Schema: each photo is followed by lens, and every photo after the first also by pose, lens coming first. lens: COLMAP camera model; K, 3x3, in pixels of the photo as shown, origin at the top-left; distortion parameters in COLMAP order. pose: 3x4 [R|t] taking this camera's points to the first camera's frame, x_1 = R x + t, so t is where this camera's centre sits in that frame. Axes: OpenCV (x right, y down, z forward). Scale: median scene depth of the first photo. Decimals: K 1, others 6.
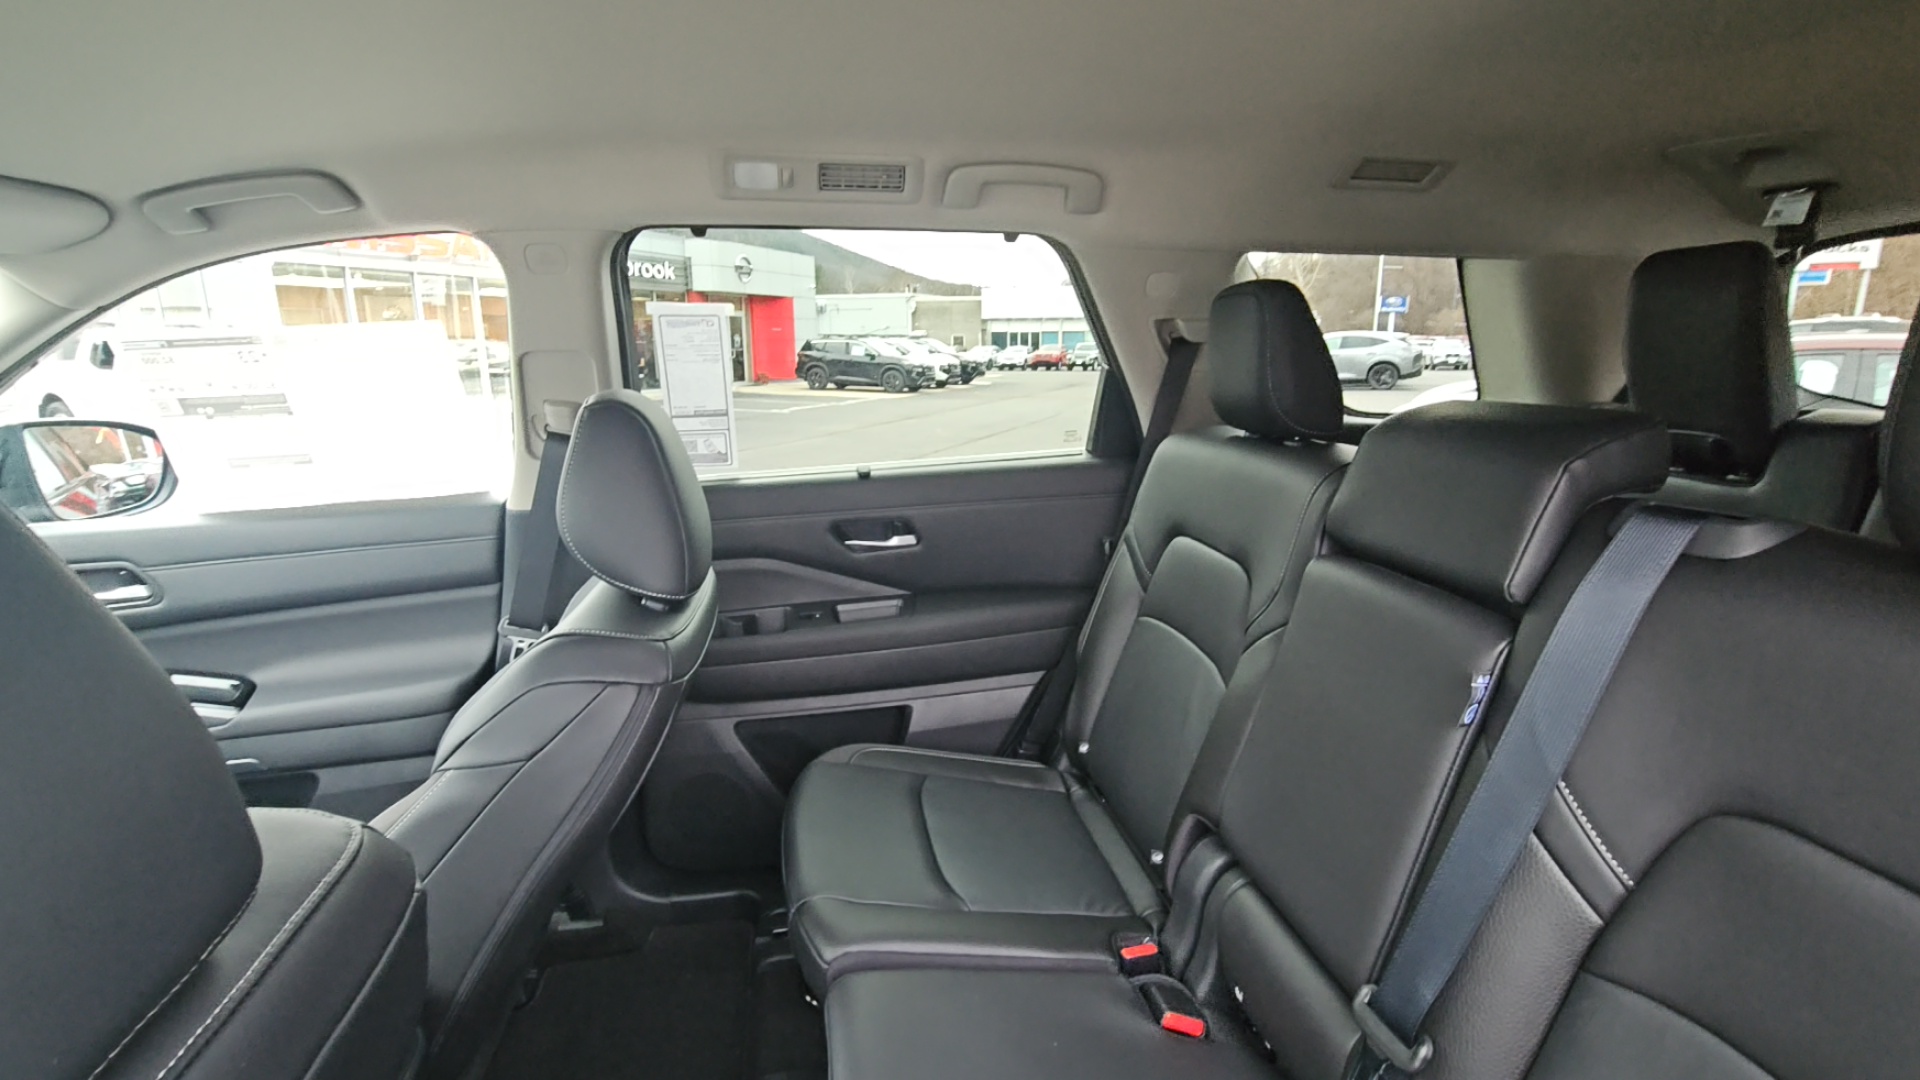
lens RADIAL K [[852.7, 0, 957.6], [0, 852.7, 533.8], [0, 0, 1]] dist [0.009758, -0.008463]
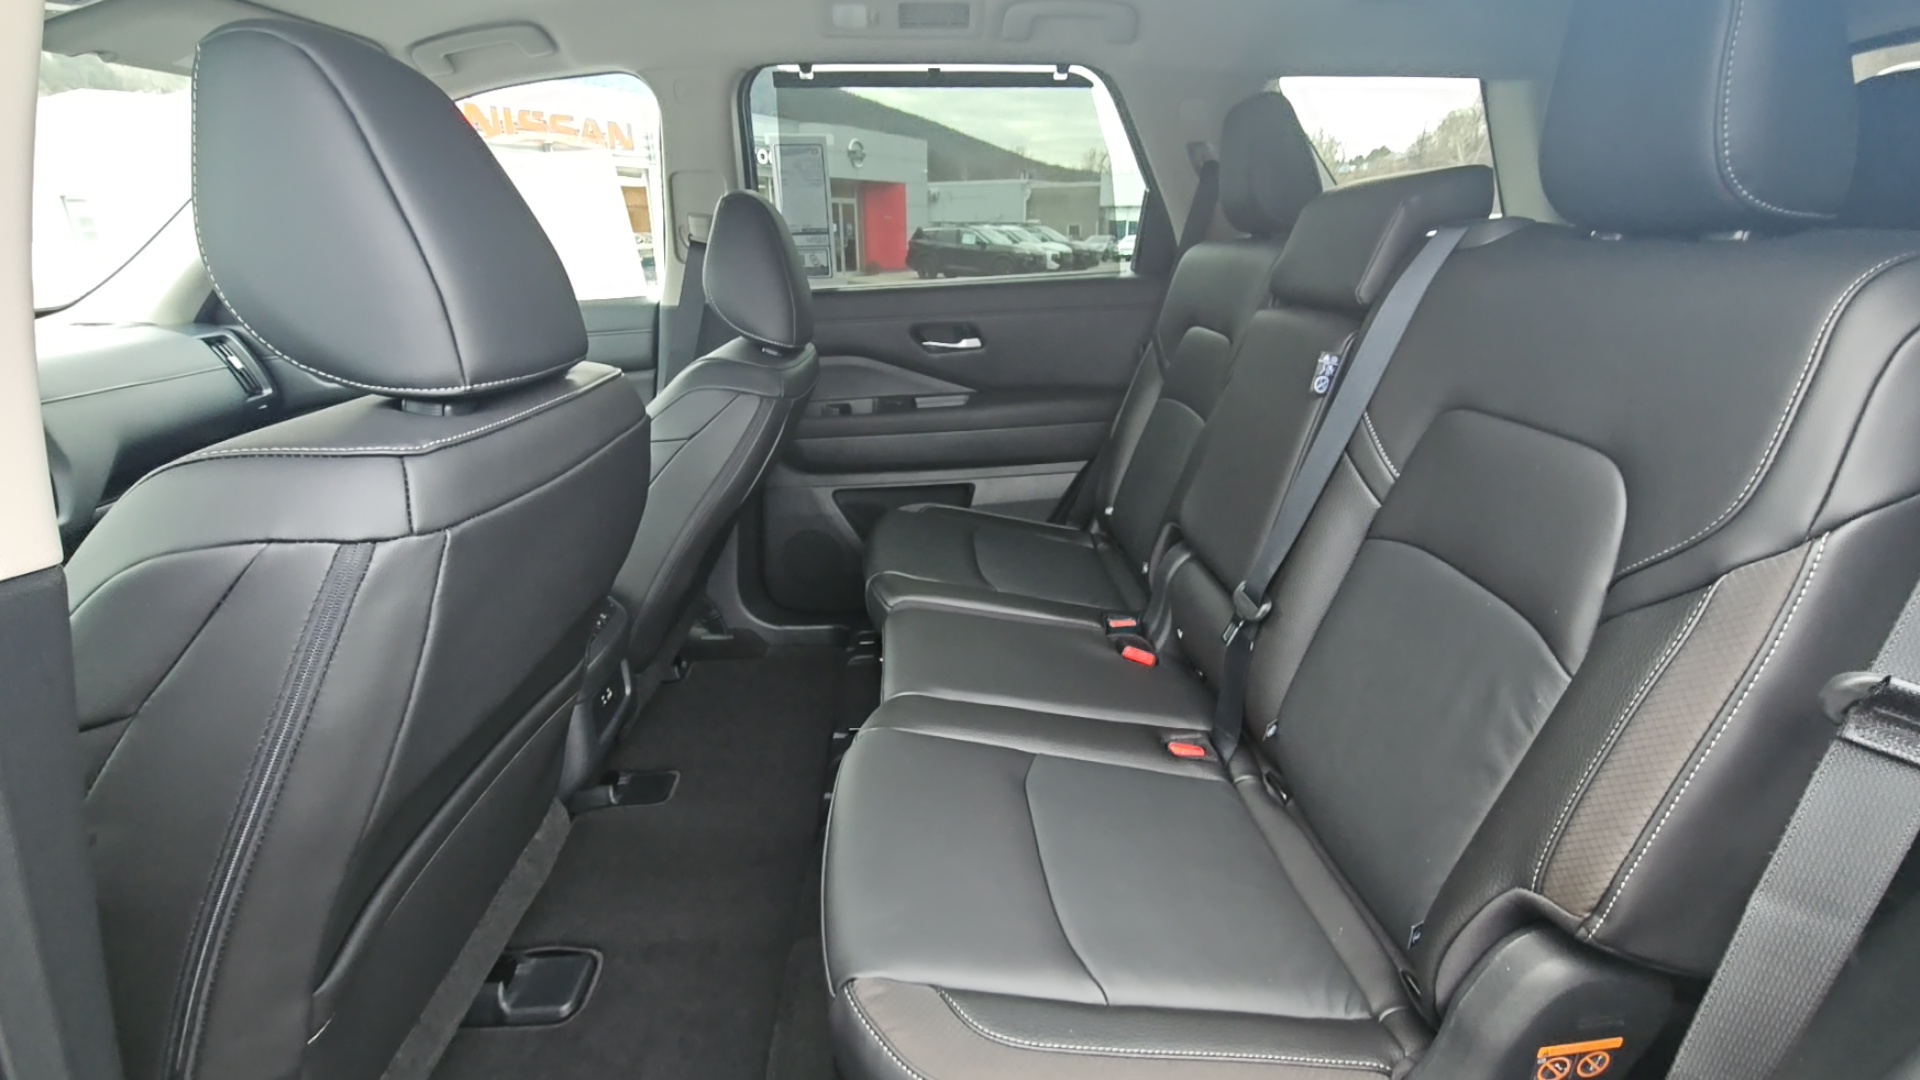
lens RADIAL K [[852.7, 0, 957.6], [0, 852.7, 533.8], [0, 0, 1]] dist [0.009758, -0.008463]
pose [[0.991782, 0.040227, -0.121451, 0.077206], [-0.025667, 0.992544, 0.119157, 0.133503], [0.125339, -0.115060, 0.985419, -0.225293]]
